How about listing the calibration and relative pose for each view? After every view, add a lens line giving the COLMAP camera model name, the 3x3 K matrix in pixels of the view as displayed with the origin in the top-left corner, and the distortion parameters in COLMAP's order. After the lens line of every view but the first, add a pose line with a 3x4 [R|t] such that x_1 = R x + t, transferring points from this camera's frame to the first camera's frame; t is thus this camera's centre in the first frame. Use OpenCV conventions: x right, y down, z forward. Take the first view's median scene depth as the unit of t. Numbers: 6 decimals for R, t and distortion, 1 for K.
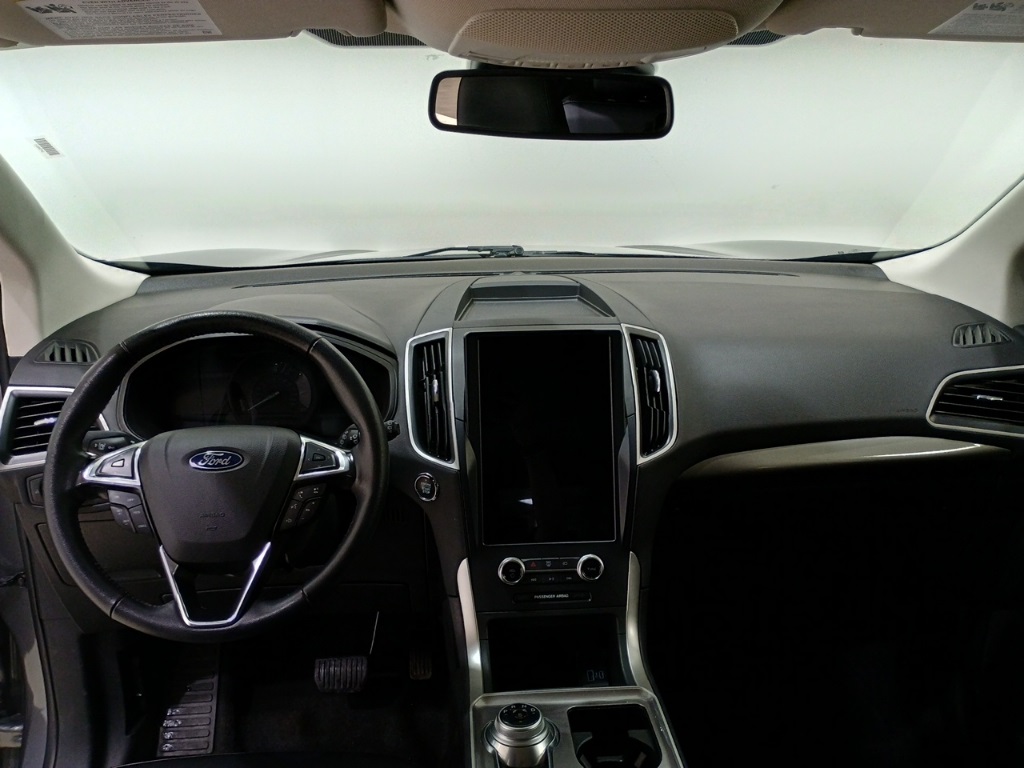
lens RADIAL K [[905.7, 0, 514.1], [0, 905.7, 384.1], [0, 0, 1]] dist [0.048262, -0.070243]
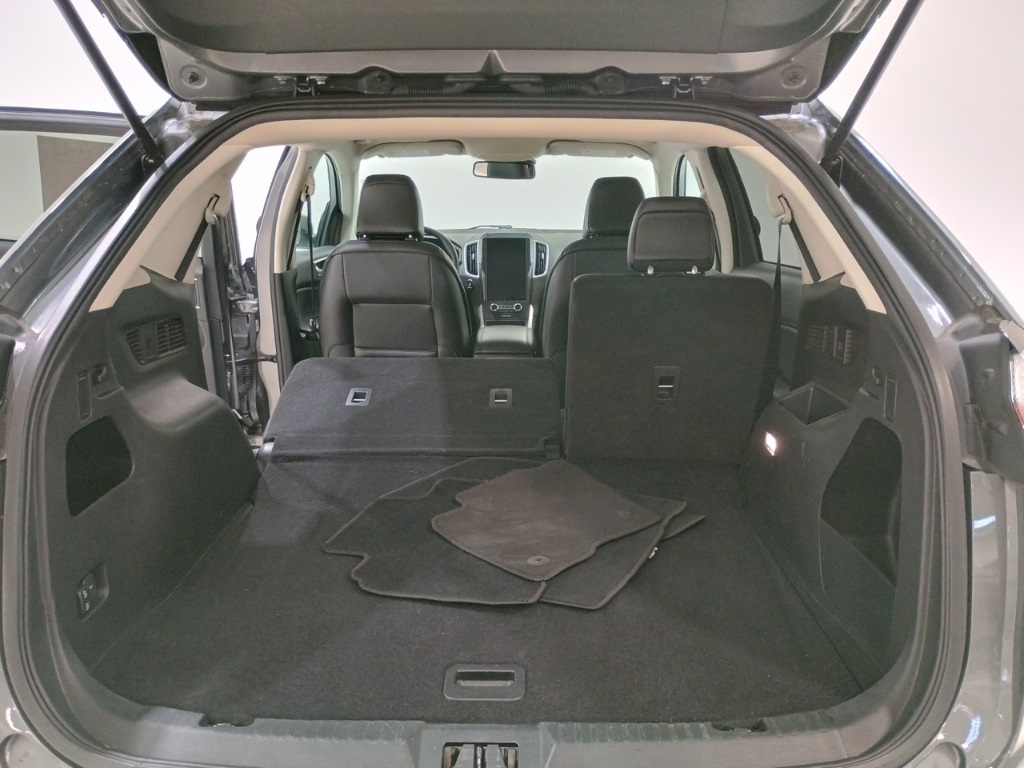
lens RADIAL K [[905.7, 0, 517.4], [0, 905.7, 391.5], [0, 0, 1]] dist [0.048262, -0.070243]
pose [[0.998001, 0.025925, -0.057634, 0.279052], [-0.029158, 0.998006, -0.055975, 0.687149], [0.056068, 0.057544, 0.996767, -2.267183]]
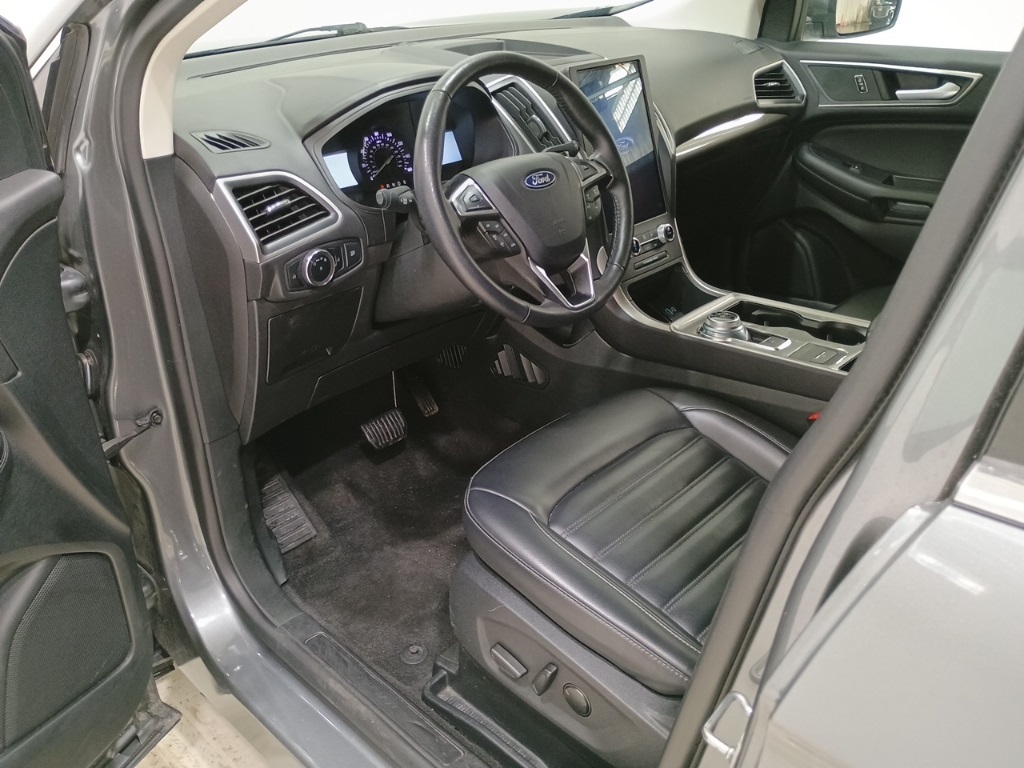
lens RADIAL K [[905.7, 0, 503.2], [0, 905.7, 383.0], [0, 0, 1]] dist [0.048262, -0.070243]
pose [[0.729243, -0.307685, 0.611175, -1.008570], [0.197374, 0.949819, 0.242667, 0.033183], [-0.655171, -0.056333, 0.753378, 0.100041]]
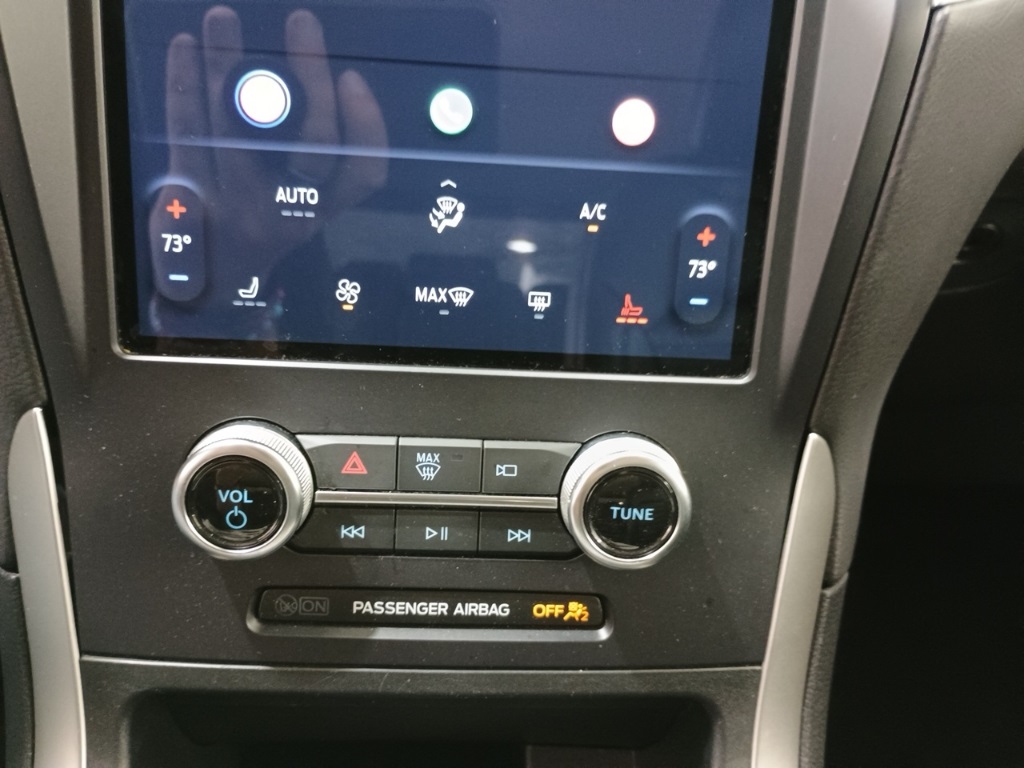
lens RADIAL K [[905.7, 0, 504.7], [0, 905.7, 377.0], [0, 0, 1]] dist [0.048262, -0.070243]
pose [[0.996992, 0.076284, 0.013718, 0.050764], [-0.077186, 0.961048, 0.265383, 0.120078], [0.007061, -0.265644, 0.964045, 0.798663]]
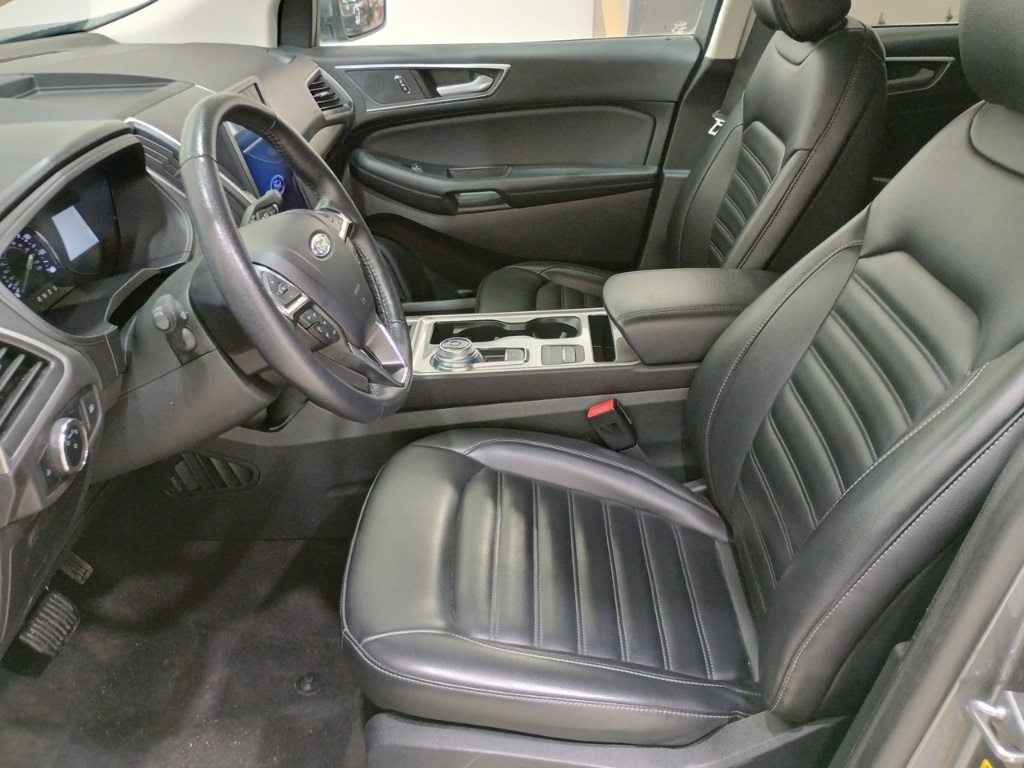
lens RADIAL K [[905.7, 0, 513.7], [0, 905.7, 378.0], [0, 0, 1]] dist [0.048262, -0.070243]
pose [[0.064655, -0.446881, 0.892254, -1.054720], [0.279797, 0.866378, 0.413646, -0.115695], [-0.957880, 0.222905, 0.181051, 0.571789]]
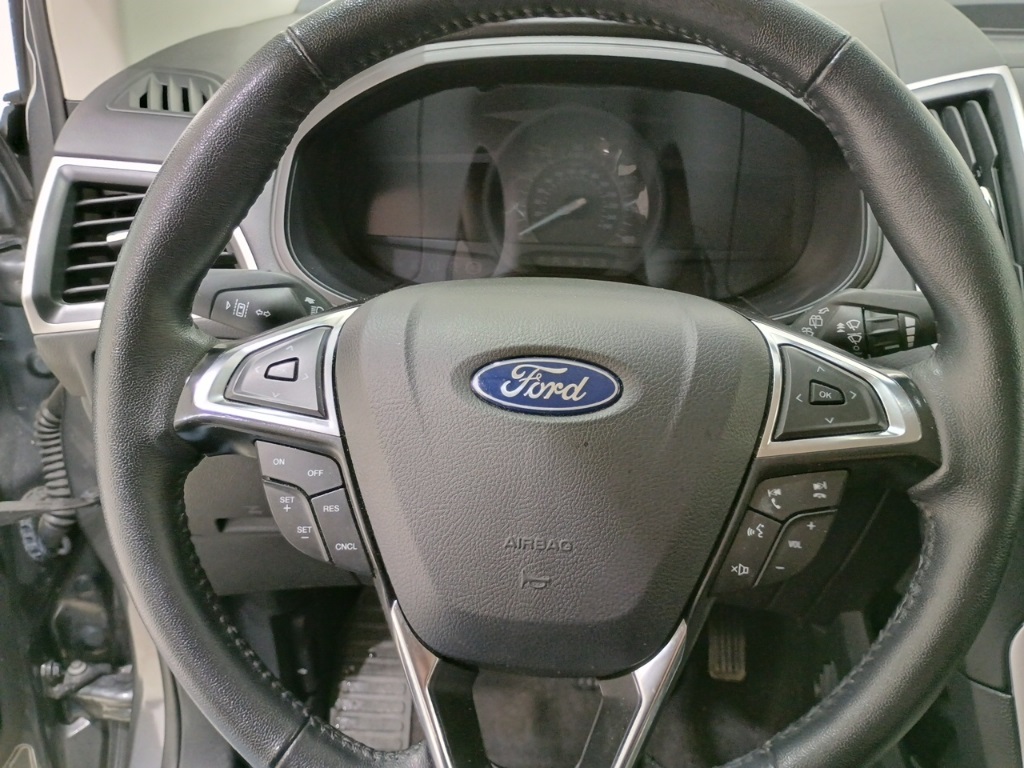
lens RADIAL K [[905.7, 0, 512.8], [0, 905.7, 391.3], [0, 0, 1]] dist [0.048262, -0.070243]
pose [[0.988337, 0.079706, -0.129756, -0.252656], [-0.051824, 0.977268, 0.205577, 0.012396], [0.143193, -0.196455, 0.970001, 0.563110]]
